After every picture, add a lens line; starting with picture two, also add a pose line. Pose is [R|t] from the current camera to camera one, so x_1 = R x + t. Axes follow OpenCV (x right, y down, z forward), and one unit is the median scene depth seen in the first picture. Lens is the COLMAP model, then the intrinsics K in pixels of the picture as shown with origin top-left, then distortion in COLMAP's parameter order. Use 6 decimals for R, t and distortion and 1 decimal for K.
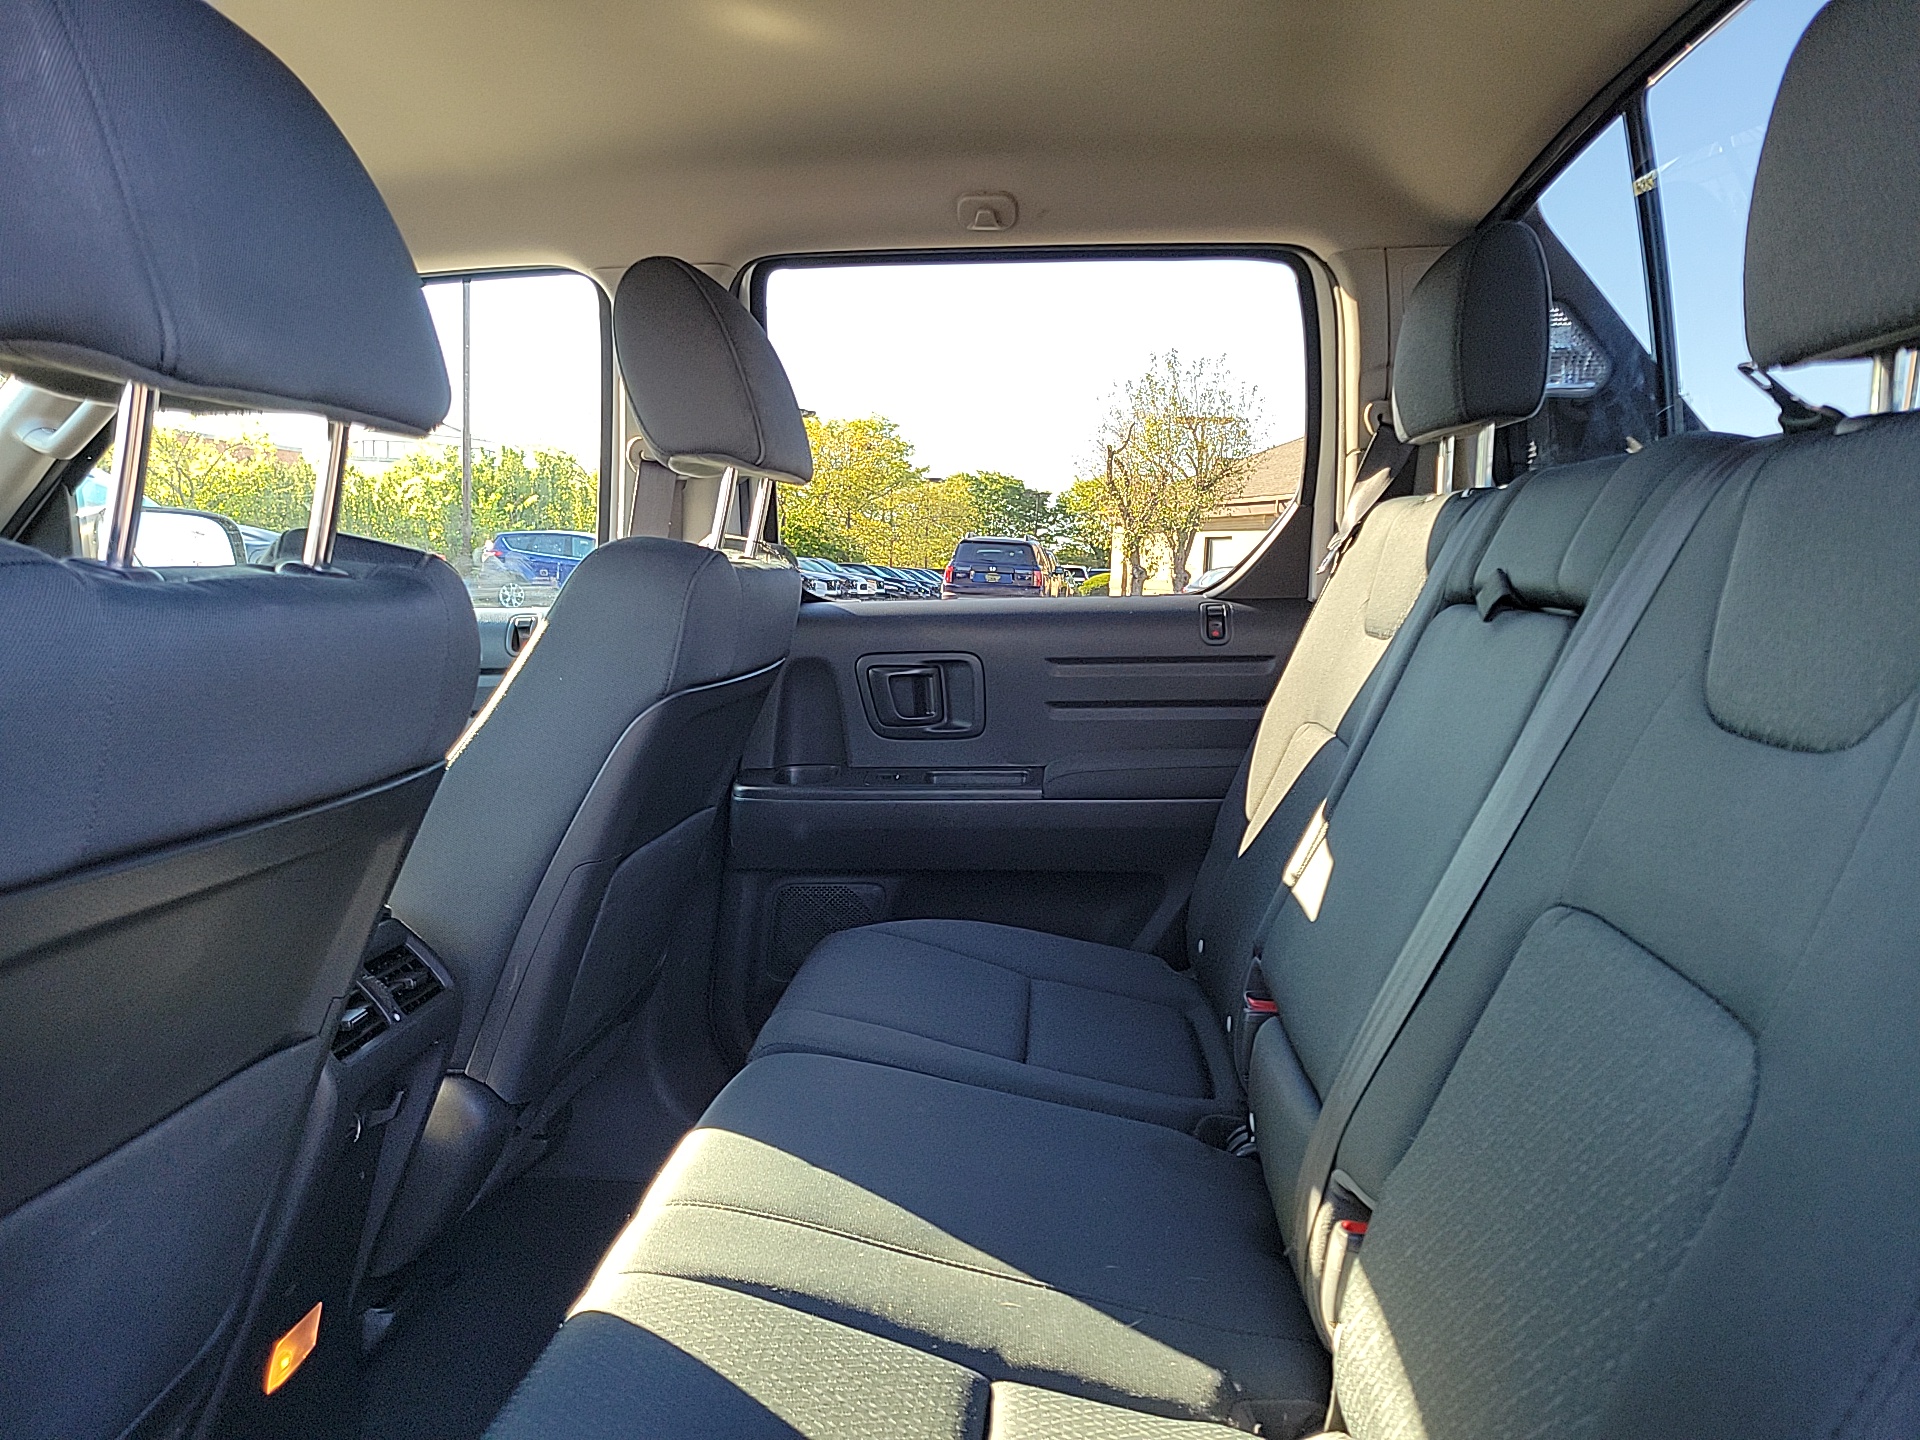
lens RADIAL K [[1457.7, 0, 967.7], [0, 1457.7, 732.5], [0, 0, 1]] dist [0.050722, -0.040799]
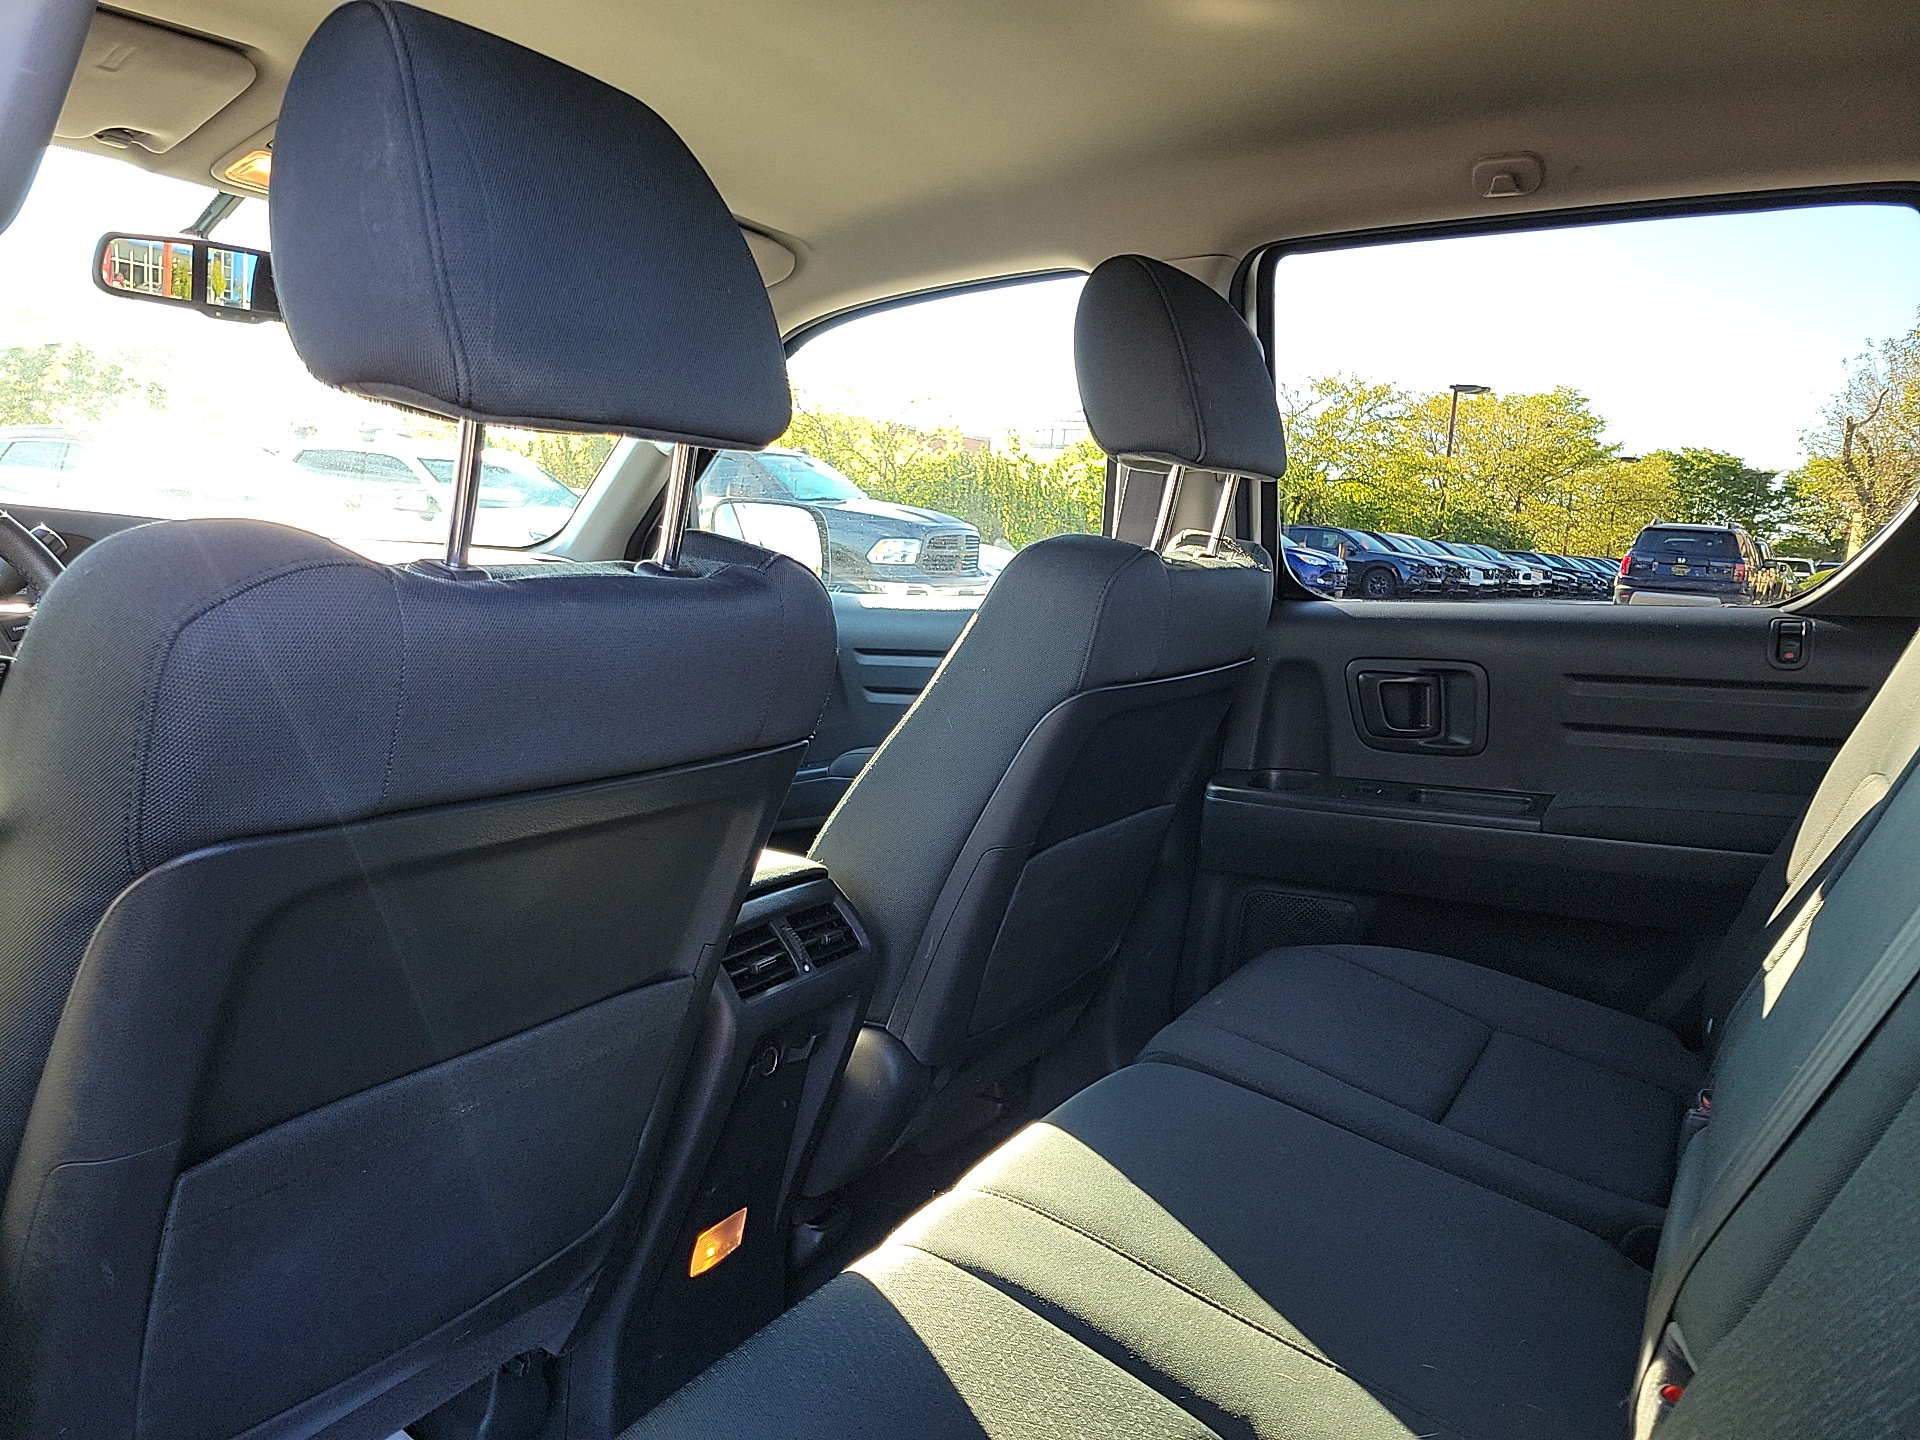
lens RADIAL K [[1457.7, 0, 929.7], [0, 1457.7, 728.9], [0, 0, 1]] dist [0.050722, -0.040799]
pose [[0.896585, 0.074866, -0.436497, 0.108089], [-0.071035, 0.997157, 0.025118, -0.013428], [0.437137, 0.008486, 0.899355, 0.033047]]
